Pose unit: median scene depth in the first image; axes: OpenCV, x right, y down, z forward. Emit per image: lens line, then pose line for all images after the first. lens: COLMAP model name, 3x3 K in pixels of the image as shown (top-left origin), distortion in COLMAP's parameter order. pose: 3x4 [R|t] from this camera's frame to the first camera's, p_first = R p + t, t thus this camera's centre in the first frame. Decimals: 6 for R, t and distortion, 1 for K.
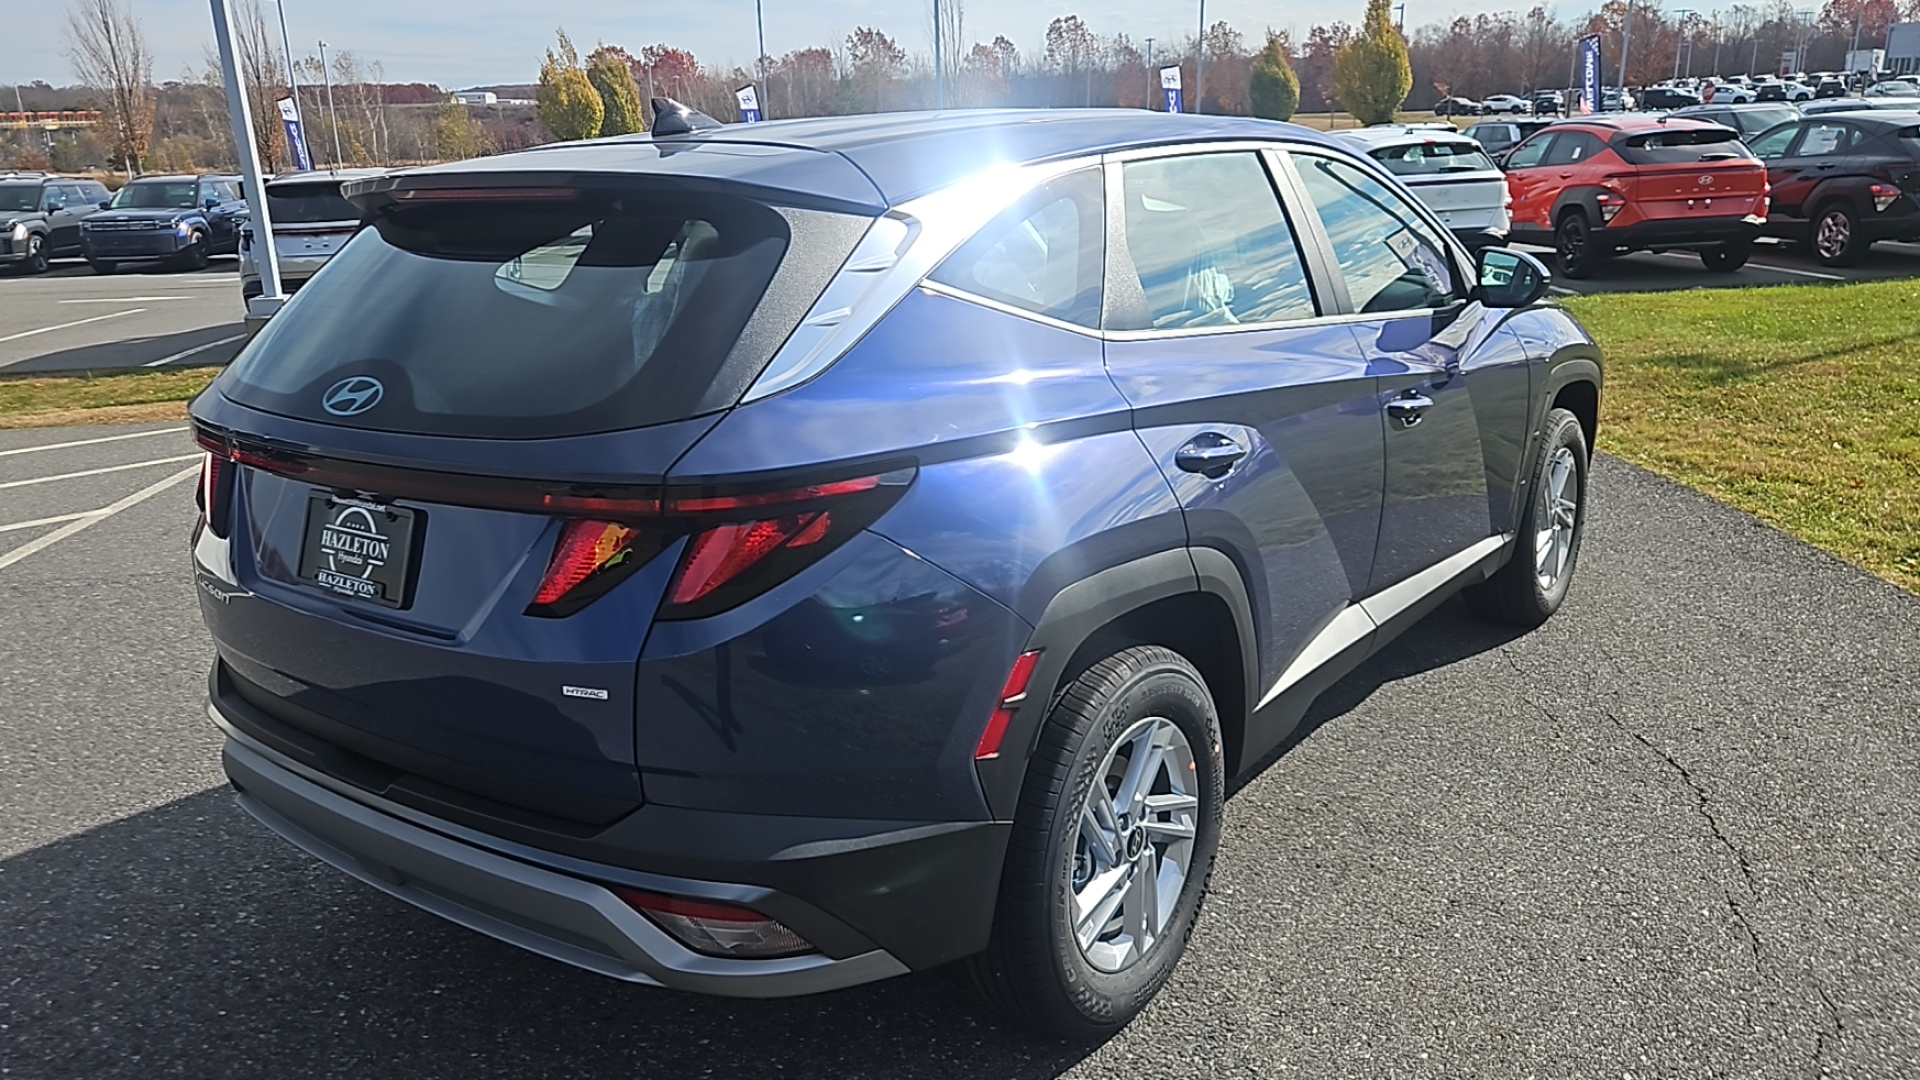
lens RADIAL K [[1459.2, 0, 947.3], [0, 1459.2, 529.4], [0, 0, 1]] dist [0.058287, -0.026567]
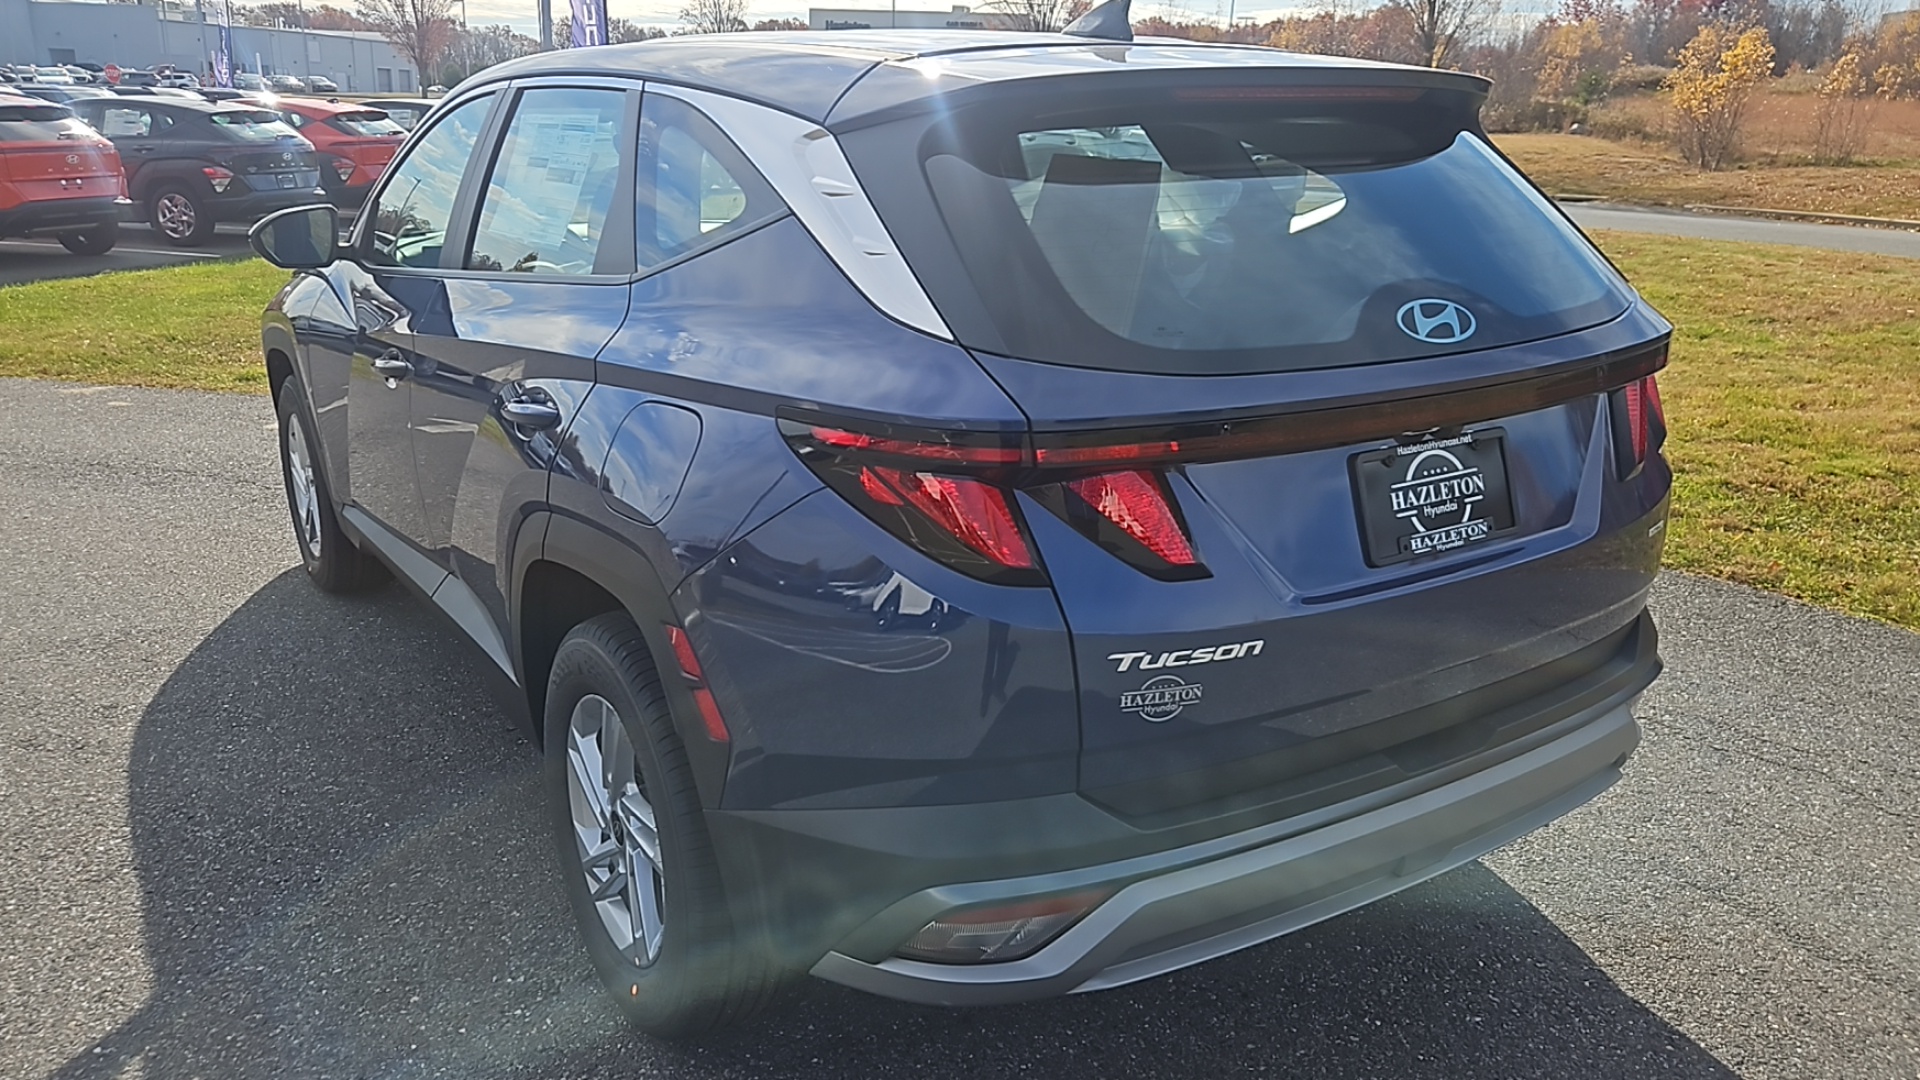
lens RADIAL K [[1459.2, 0, 961.7], [0, 1459.2, 545.2], [0, 0, 1]] dist [0.058287, -0.026567]
pose [[0.320574, -0.235928, 0.917371, -0.224136], [0.225328, 0.959677, 0.168068, -0.029294], [-0.920032, 0.152832, 0.360809, 0.163665]]
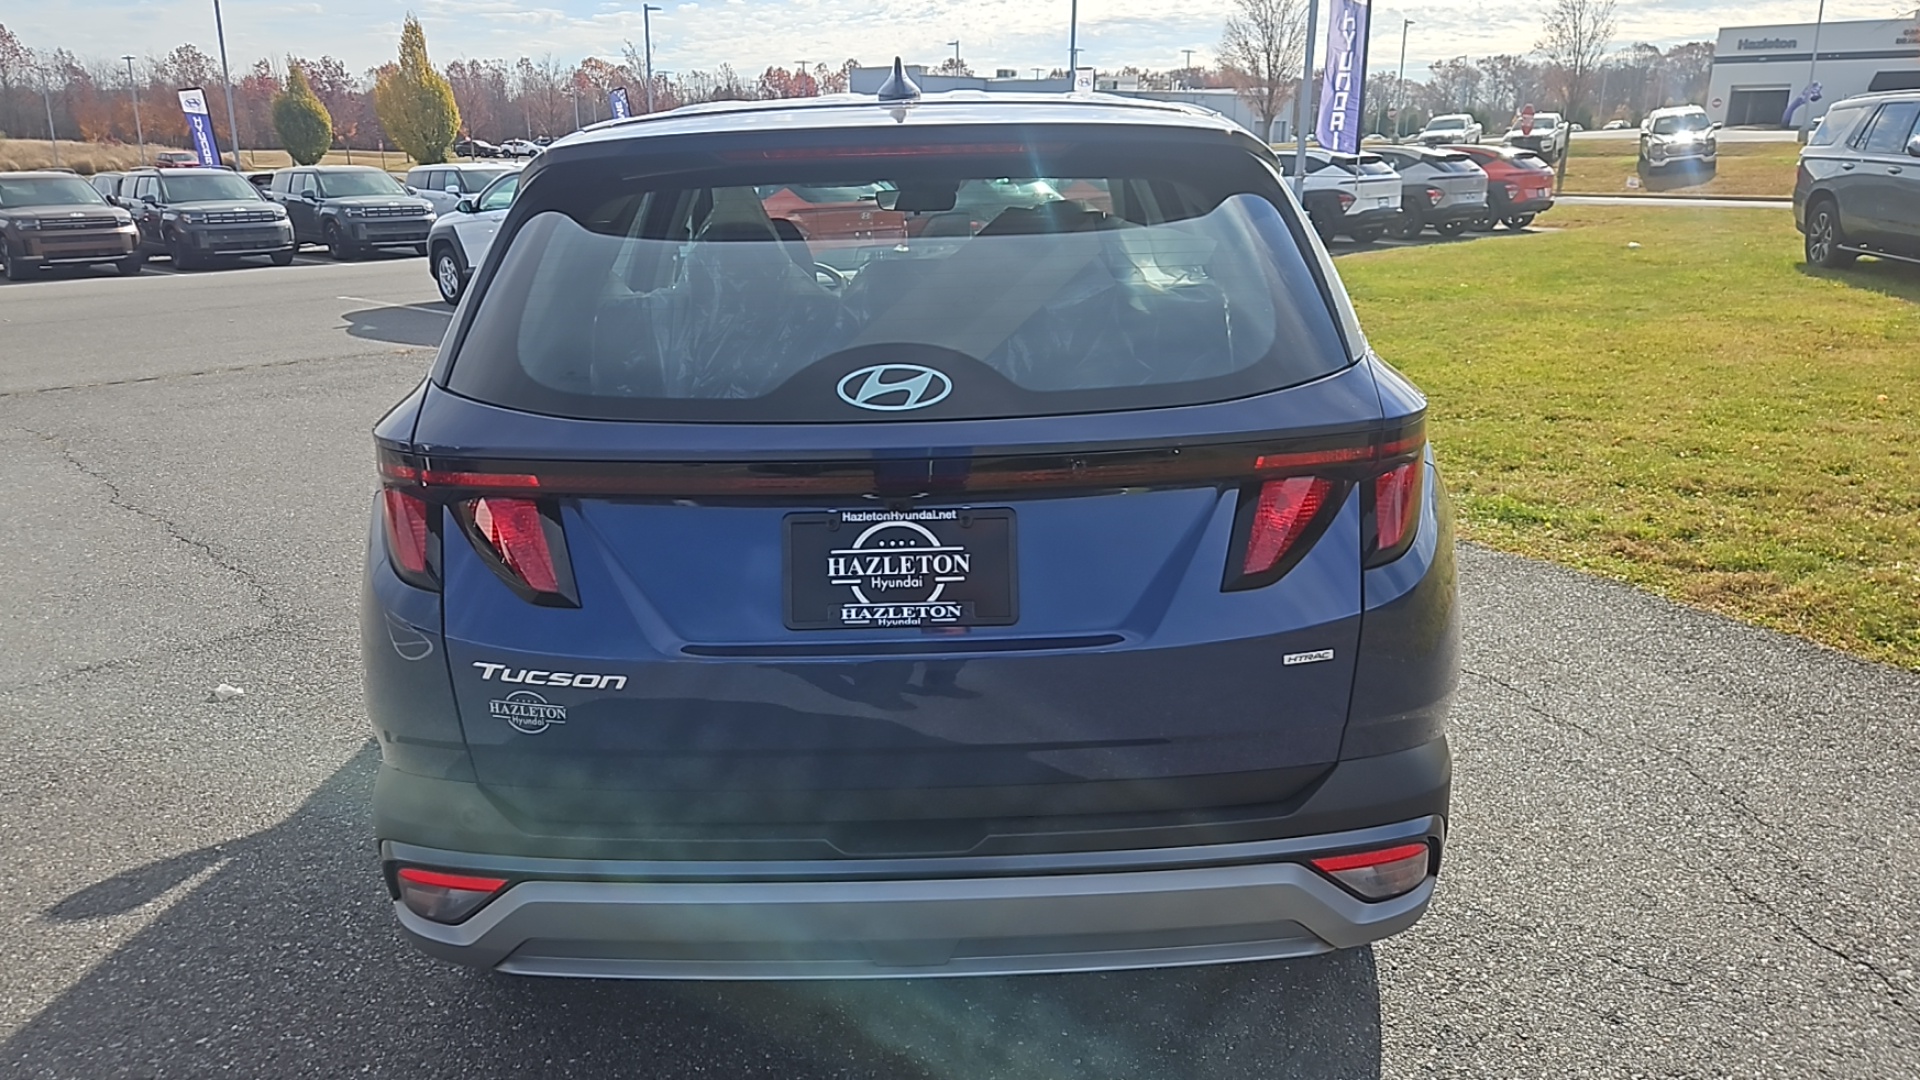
lens RADIAL K [[1459.2, 0, 966.2], [0, 1459.2, 534.5], [0, 0, 1]] dist [0.058287, -0.026567]
pose [[0.786811, -0.131162, 0.603097, -0.149821], [0.146316, 0.988942, 0.024190, -0.003729], [-0.599600, 0.069210, 0.797301, 0.054144]]
